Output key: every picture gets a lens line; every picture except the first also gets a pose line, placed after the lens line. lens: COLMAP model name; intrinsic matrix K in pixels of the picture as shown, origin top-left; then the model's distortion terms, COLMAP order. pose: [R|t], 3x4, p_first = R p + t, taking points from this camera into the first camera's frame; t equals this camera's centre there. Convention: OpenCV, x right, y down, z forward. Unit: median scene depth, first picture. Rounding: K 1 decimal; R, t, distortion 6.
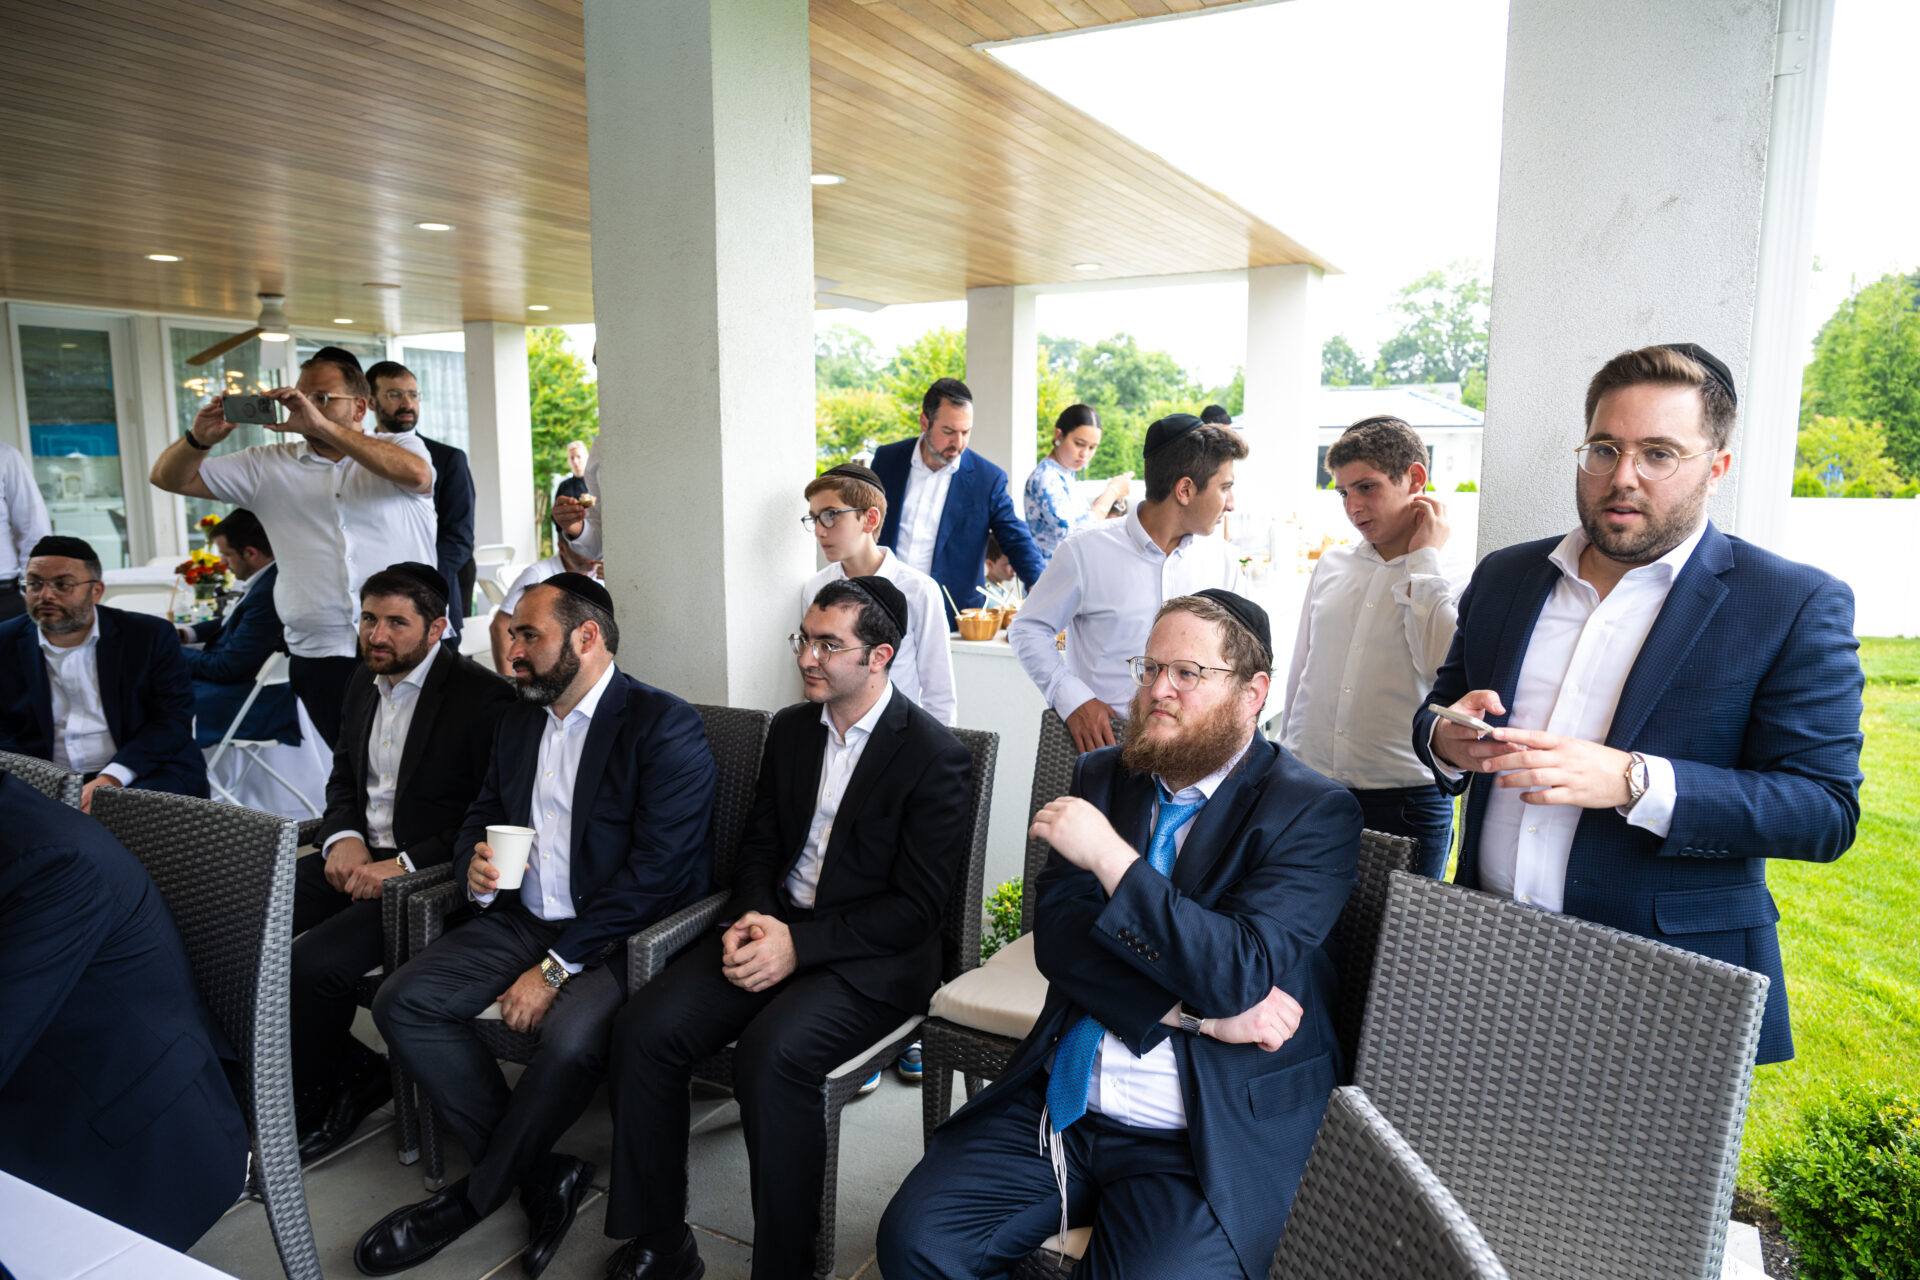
lens RADIAL K [[1249.1, 0, 960.0], [0, 1249.1, 640.0], [0, 0, 1]] dist [0.004728, -0.000413]
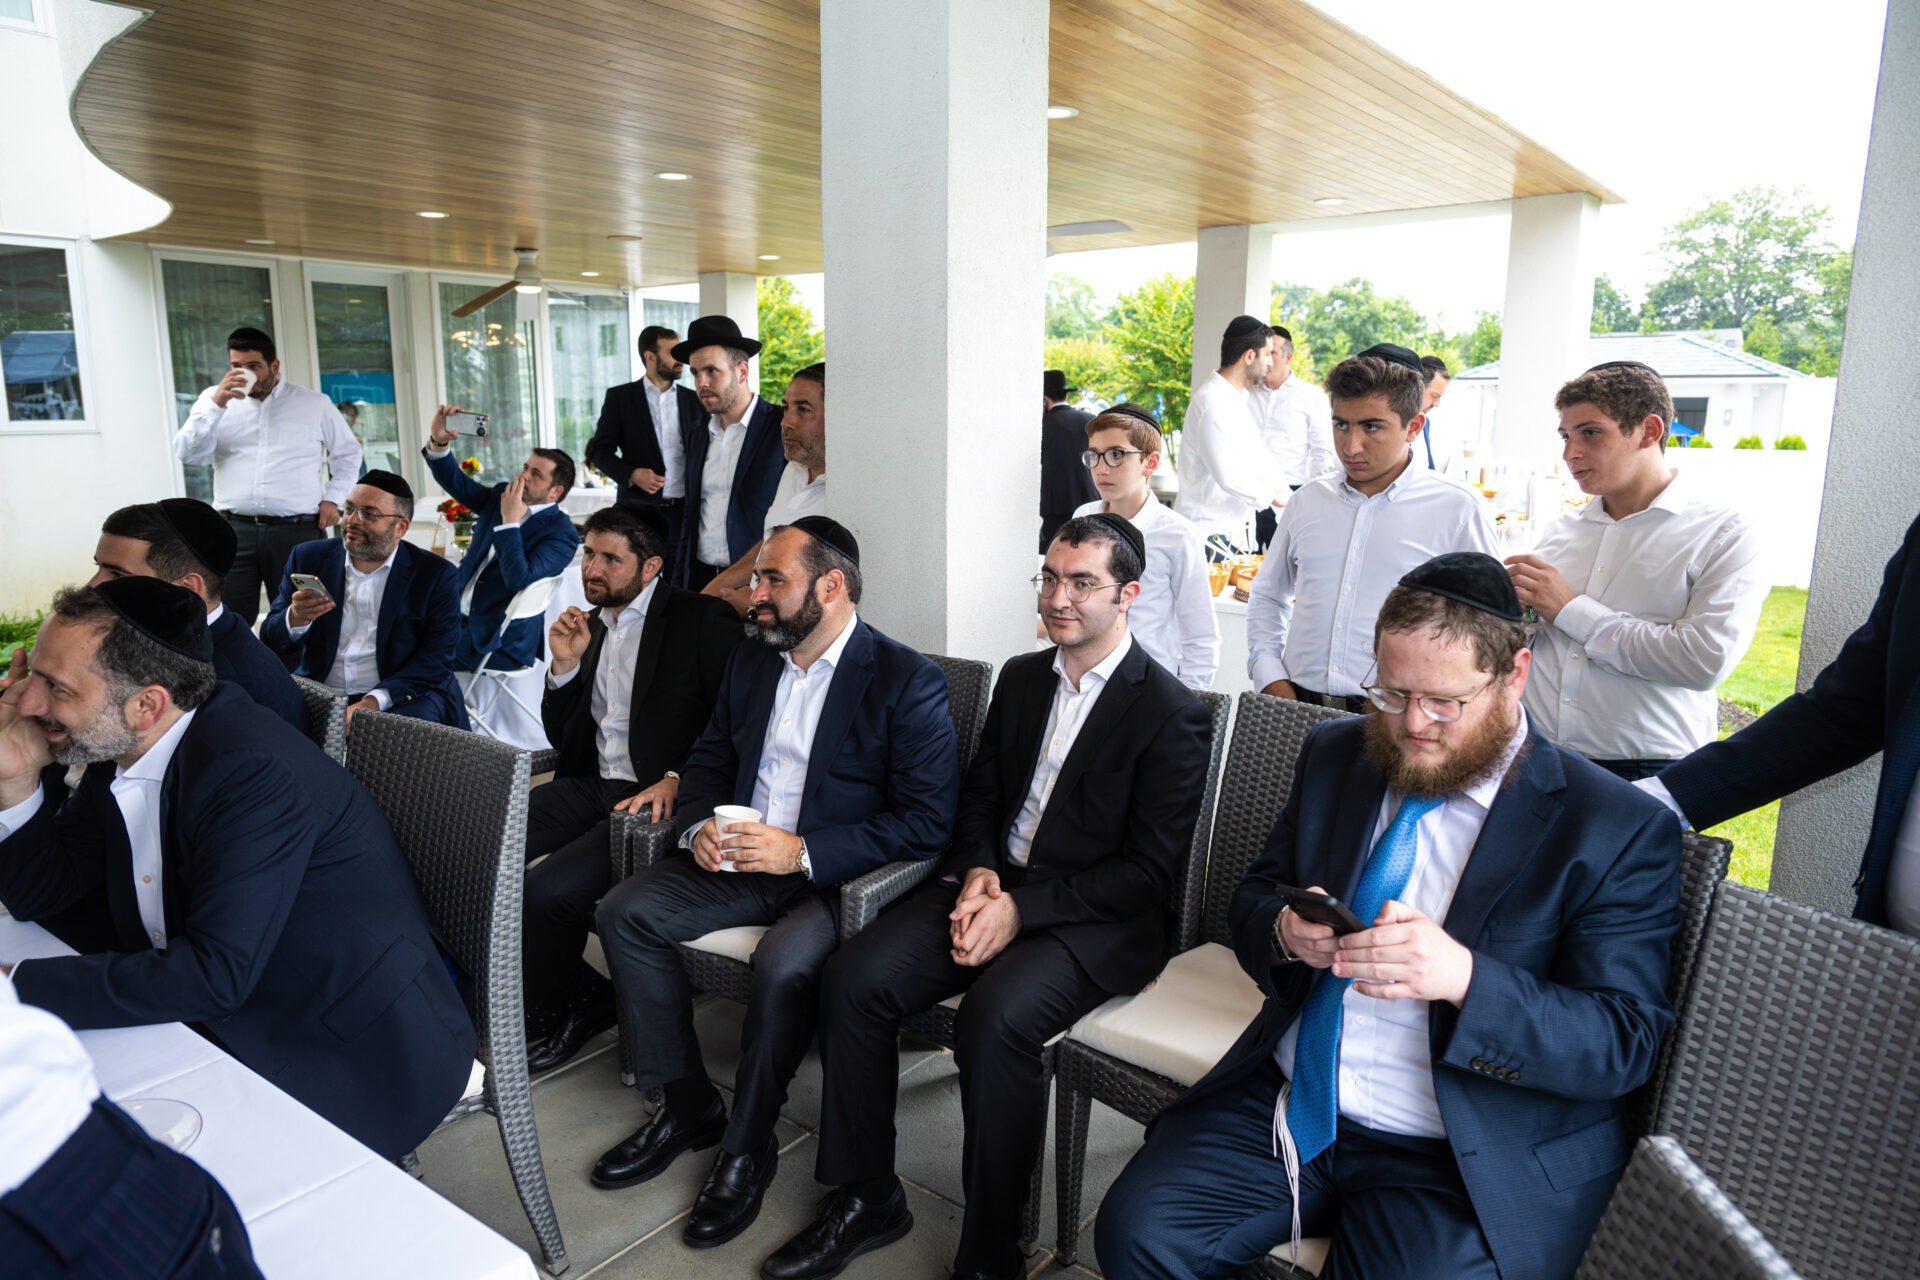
lens RADIAL K [[1249.1, 0, 960.0], [0, 1249.1, 640.0], [0, 0, 1]] dist [0.004728, -0.000413]
pose [[0.985493, 0.035153, -0.166035, -0.004981], [-0.028867, 0.998778, 0.040127, 0.000599], [0.167242, -0.034752, 0.985303, 0.015115]]
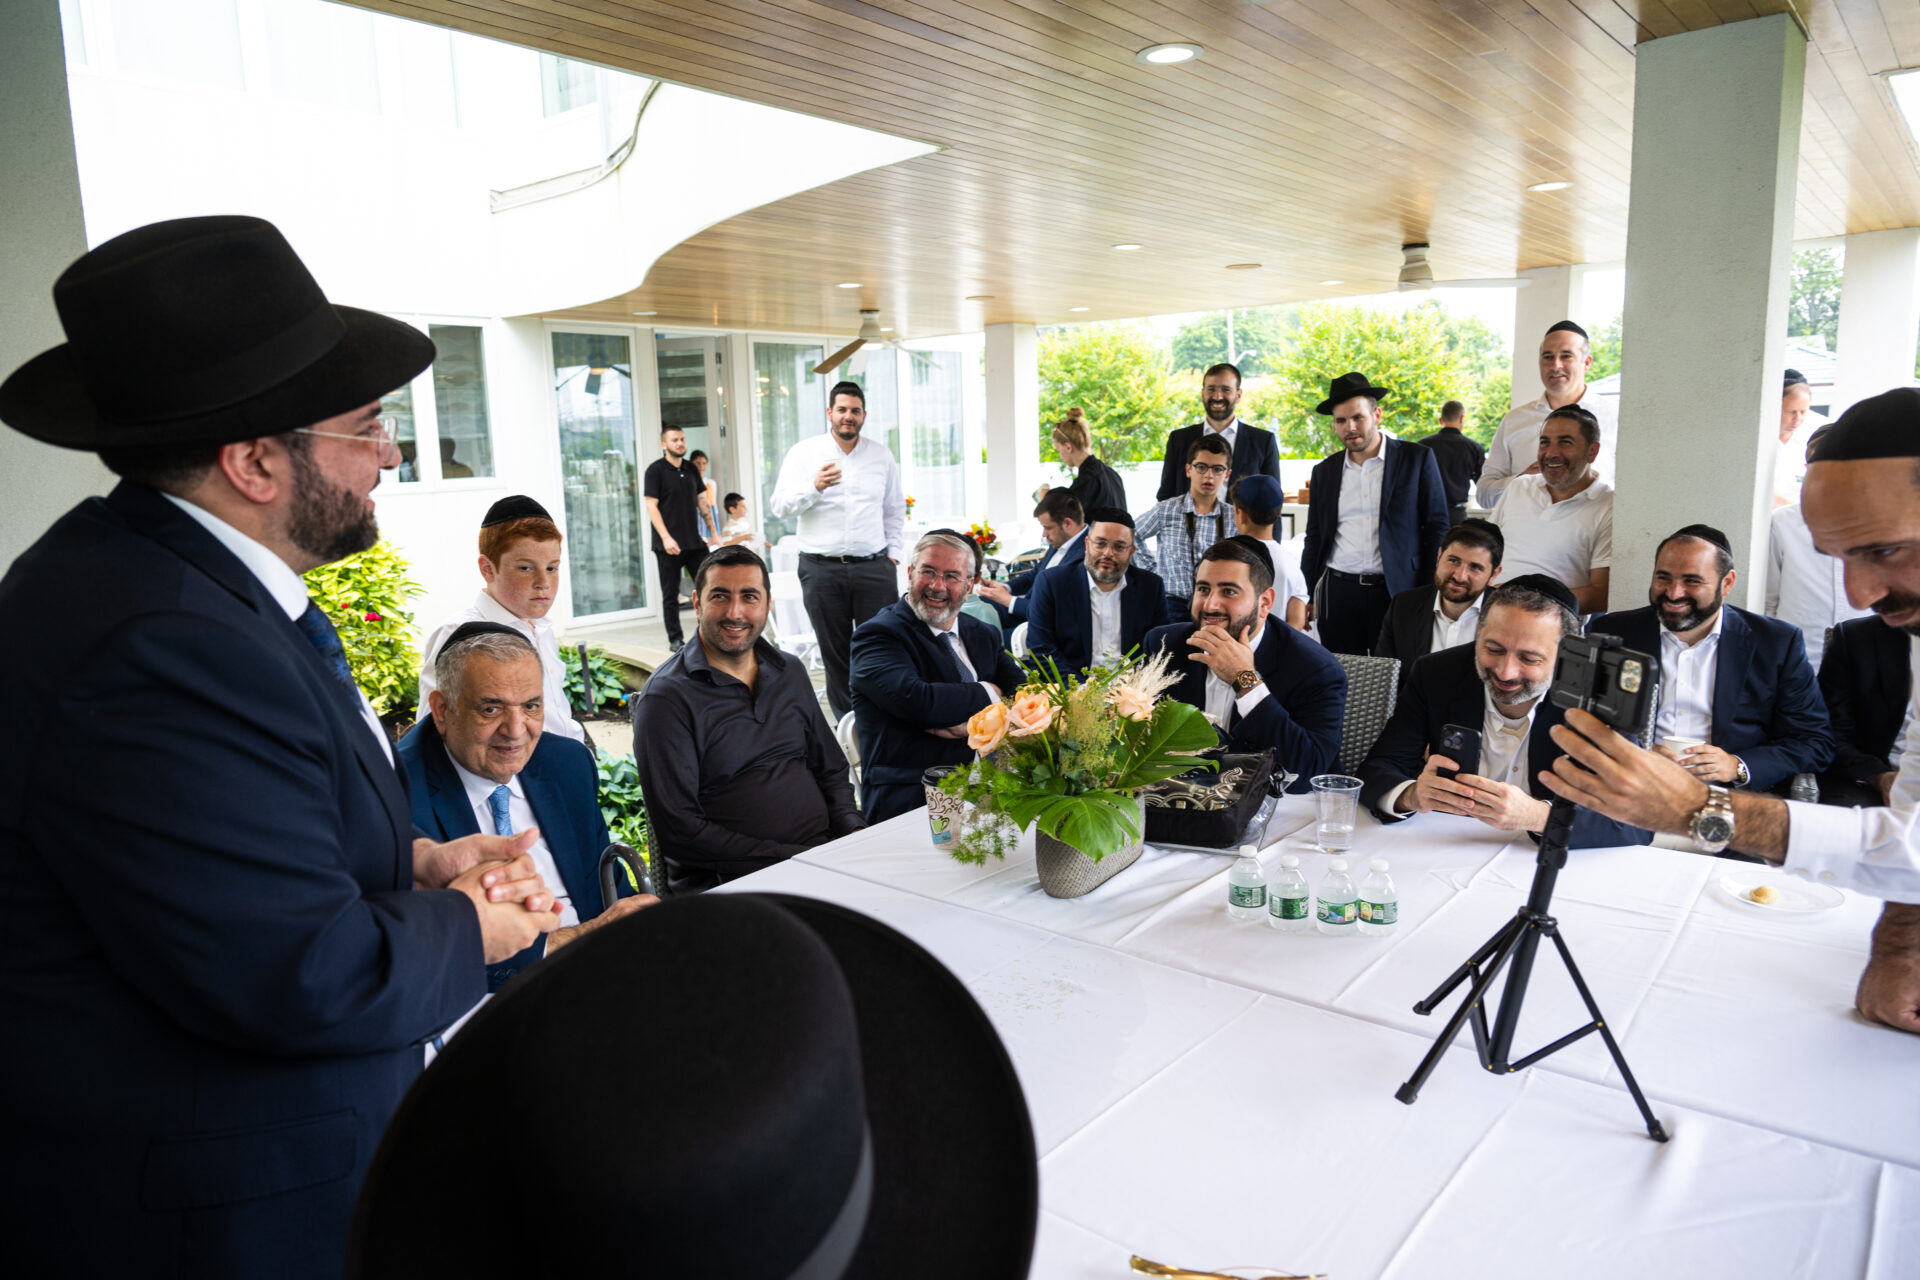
lens RADIAL K [[1297.1, 0, 960.0], [0, 1297.1, 640.0], [0, 0, 1]] dist [0.003796, 0.000725]
pose [[0.983231, -0.002459, -0.182347, -0.236723], [0.003724, 0.999971, 0.006593, 0.016440], [0.182326, -0.007162, 0.983212, -0.135889]]
